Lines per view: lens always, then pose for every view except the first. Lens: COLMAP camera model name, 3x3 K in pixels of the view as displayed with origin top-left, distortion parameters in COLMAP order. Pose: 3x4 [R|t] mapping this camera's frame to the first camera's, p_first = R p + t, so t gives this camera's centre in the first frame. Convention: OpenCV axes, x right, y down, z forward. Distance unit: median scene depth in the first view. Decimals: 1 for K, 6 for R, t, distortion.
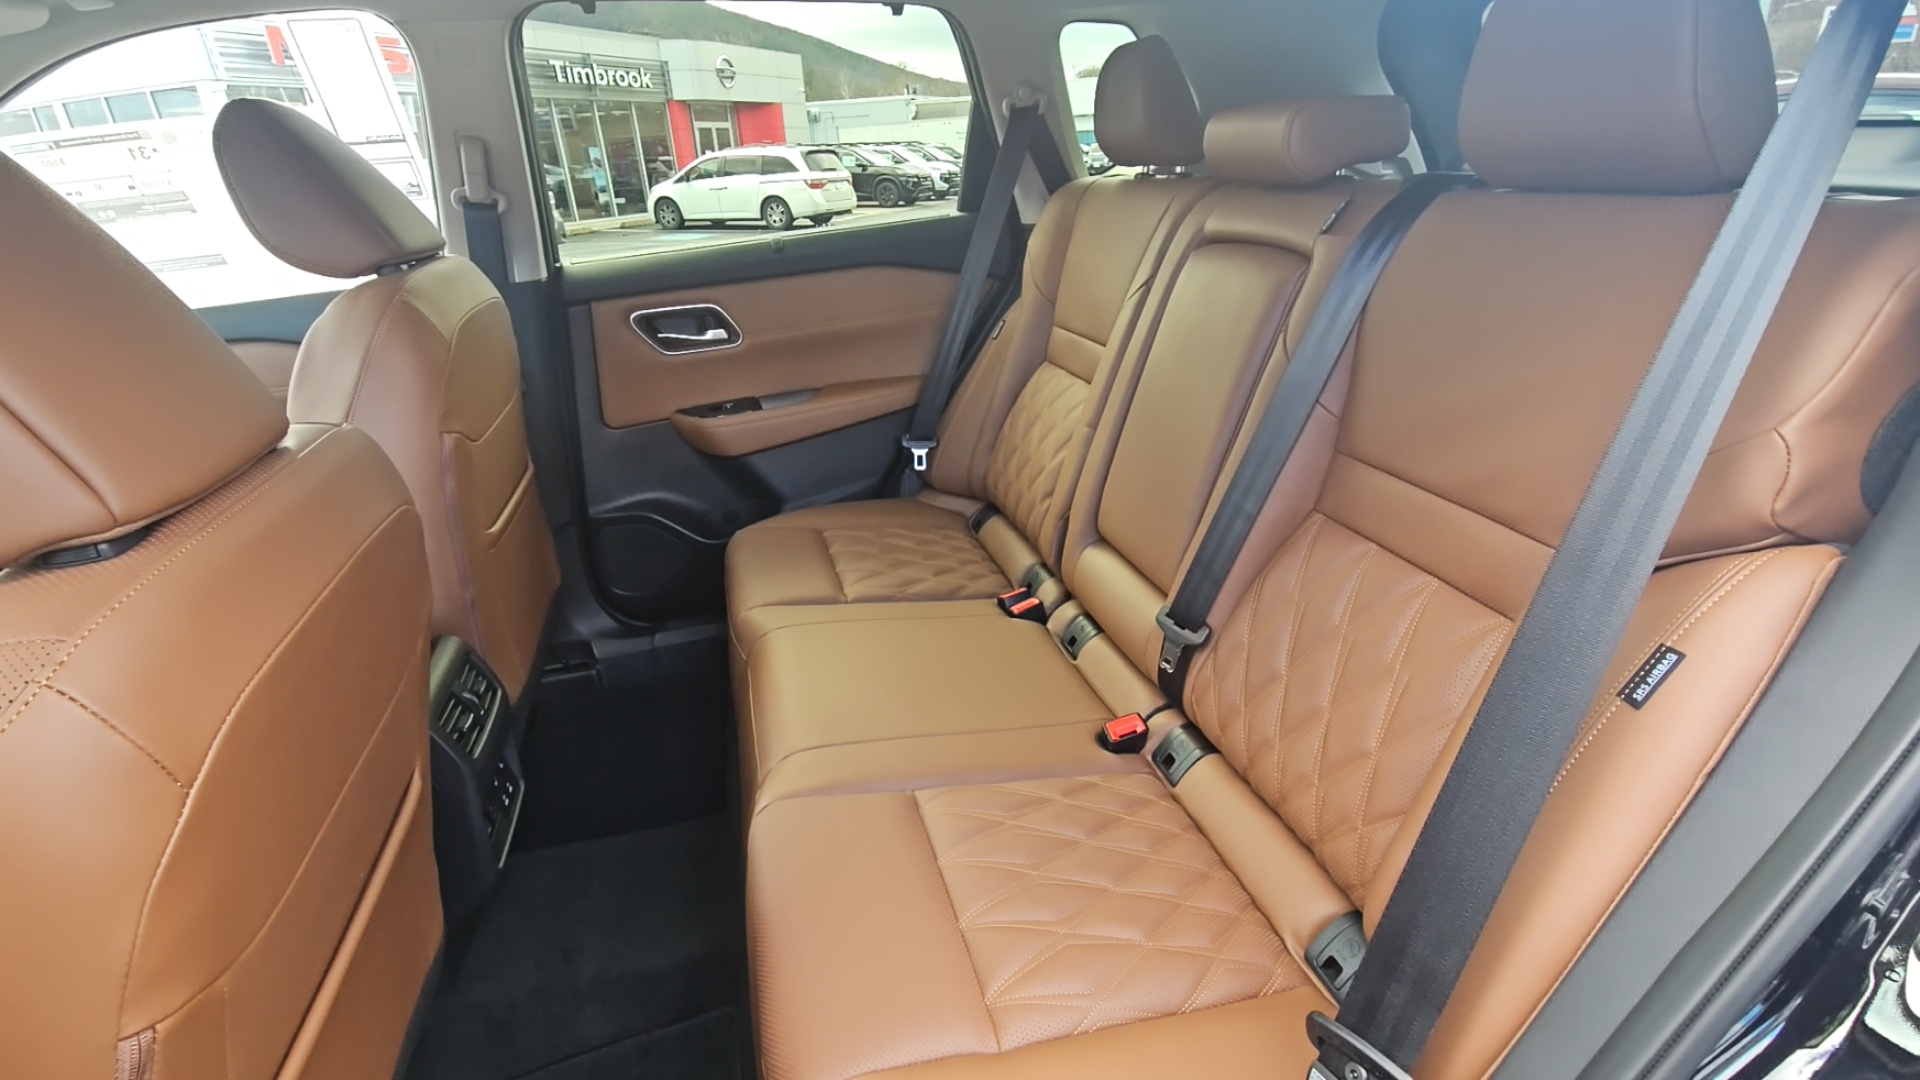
lens RADIAL K [[855.9, 0, 958.1], [0, 855.9, 539.6], [0, 0, 1]] dist [0.009830, -0.006583]
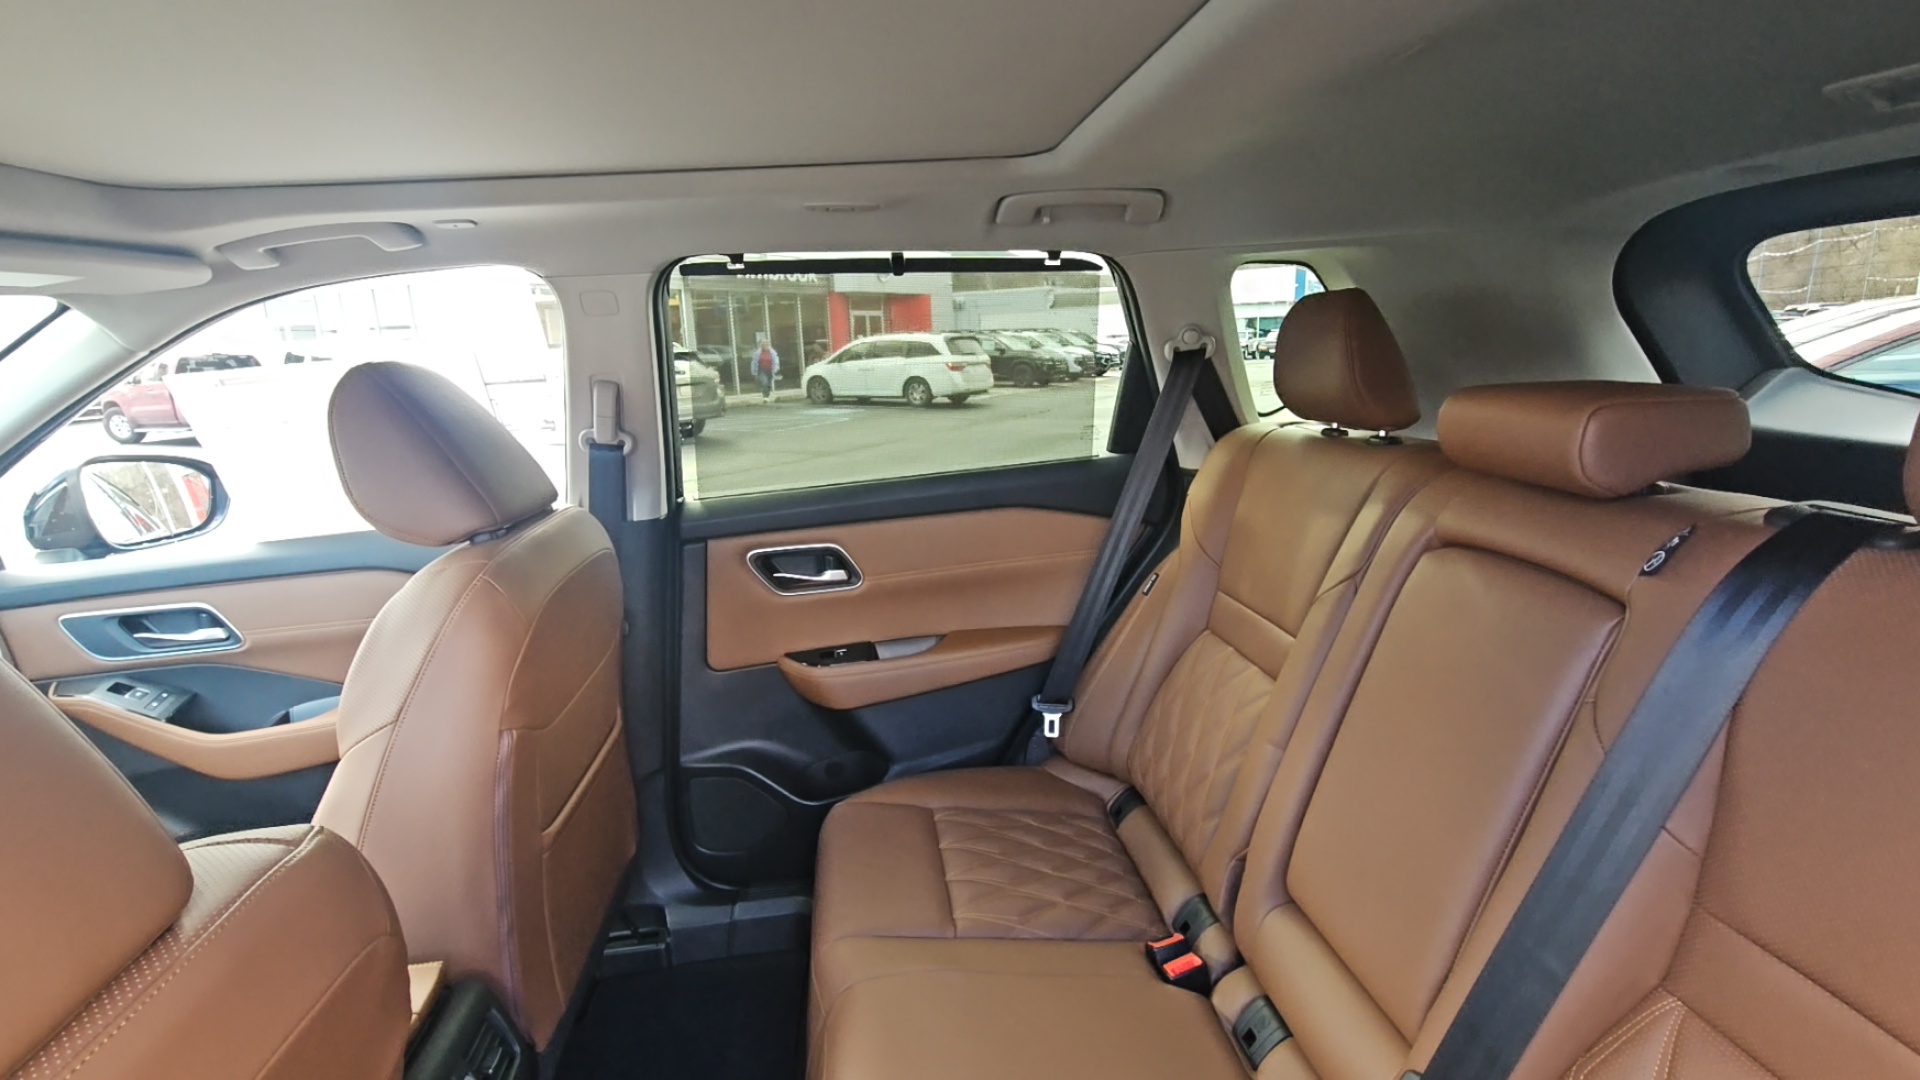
lens RADIAL K [[855.9, 0, 958.1], [0, 855.9, 539.6], [0, 0, 1]] dist [0.009830, -0.006583]
pose [[0.988656, 0.044909, -0.143329, -0.024598], [-0.071067, 0.980546, -0.182971, -0.124445], [0.132324, 0.191081, 0.972614, 0.126432]]
